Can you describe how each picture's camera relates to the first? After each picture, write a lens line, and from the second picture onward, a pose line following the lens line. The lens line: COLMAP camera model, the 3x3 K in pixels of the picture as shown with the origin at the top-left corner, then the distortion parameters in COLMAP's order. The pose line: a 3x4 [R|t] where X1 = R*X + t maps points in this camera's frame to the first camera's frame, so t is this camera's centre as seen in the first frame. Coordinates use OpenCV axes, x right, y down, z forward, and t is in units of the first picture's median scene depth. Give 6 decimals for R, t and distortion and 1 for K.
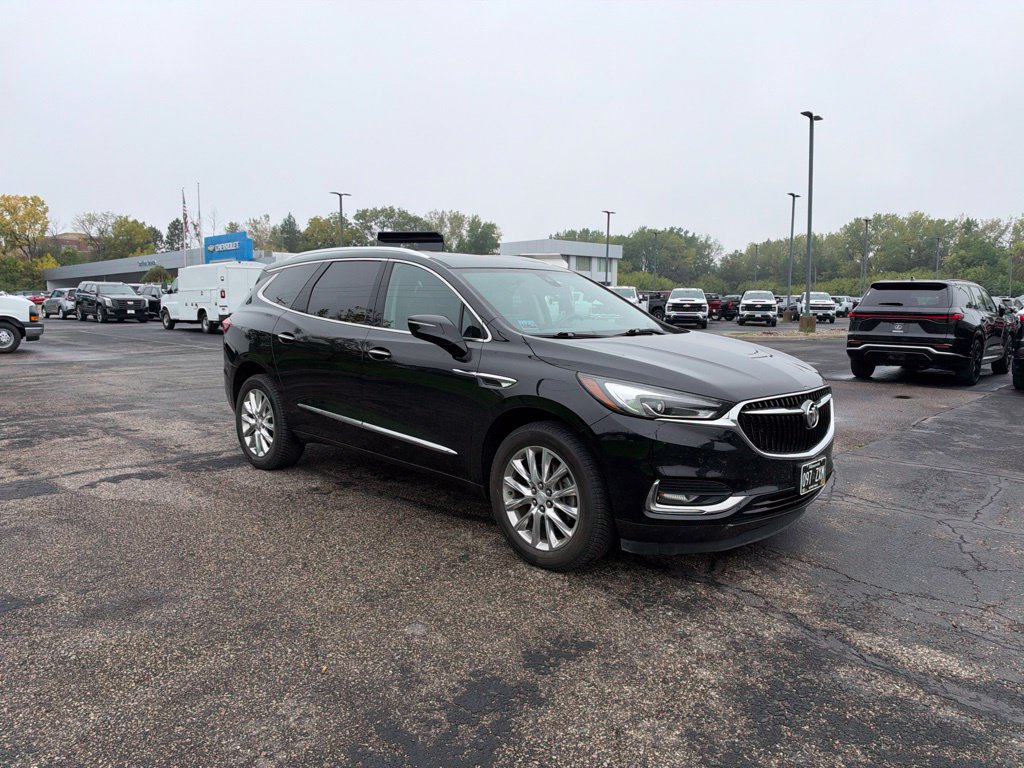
lens RADIAL K [[733.0, 0, 515.1], [0, 733.0, 381.4], [0, 0, 1]] dist [0.030883, -0.064938]
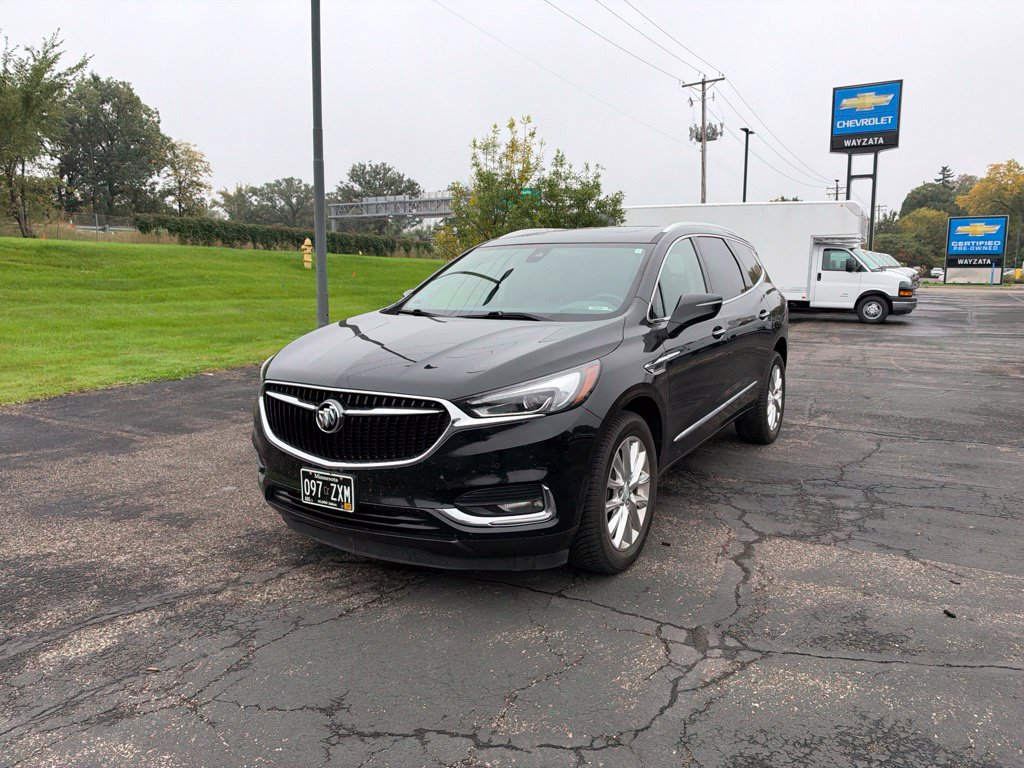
lens RADIAL K [[742.9, 0, 519.6], [0, 742.9, 364.3], [0, 0, 1]] dist [-0.004373, -0.009240]
pose [[0.226984, 0.114087, -0.967193, 1.116549], [-0.105821, 0.990124, 0.091957, -0.100615], [0.968132, 0.081477, 0.236815, 0.895822]]
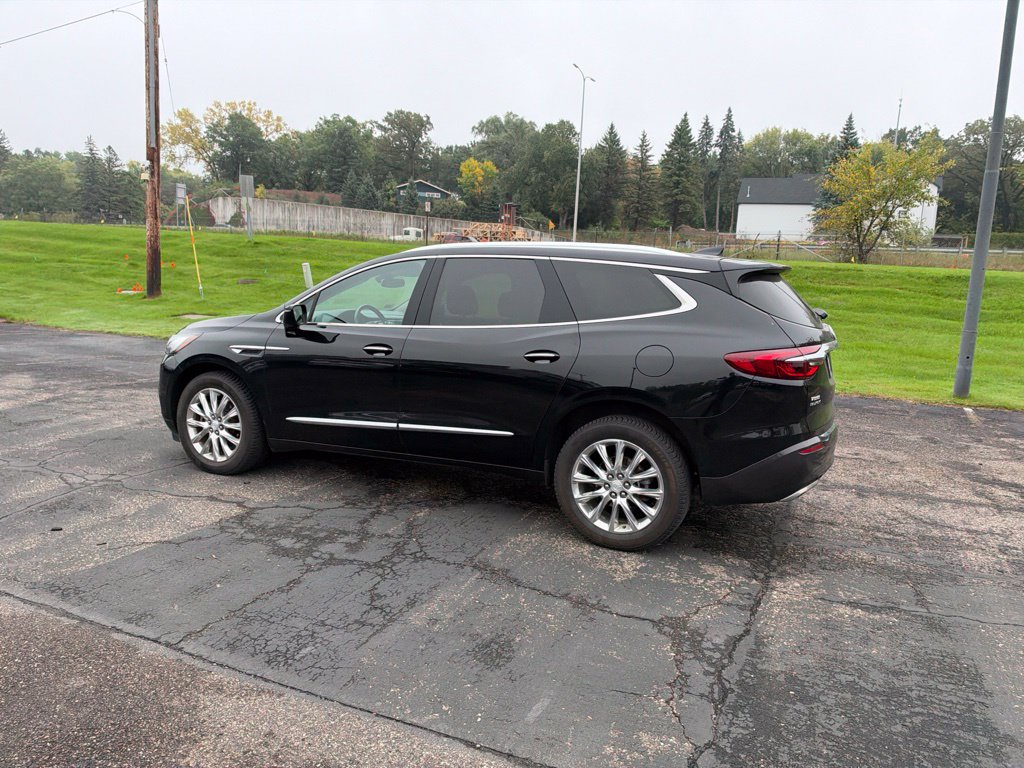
lens RADIAL K [[737.1, 0, 520.3], [0, 737.1, 379.1], [0, 0, 1]] dist [0.035389, -0.072628]
pose [[-0.939920, 0.000149, -0.341394, 0.289611], [-0.085058, 0.968363, 0.234602, -0.317164], [0.330628, 0.249546, -0.910171, 2.557130]]
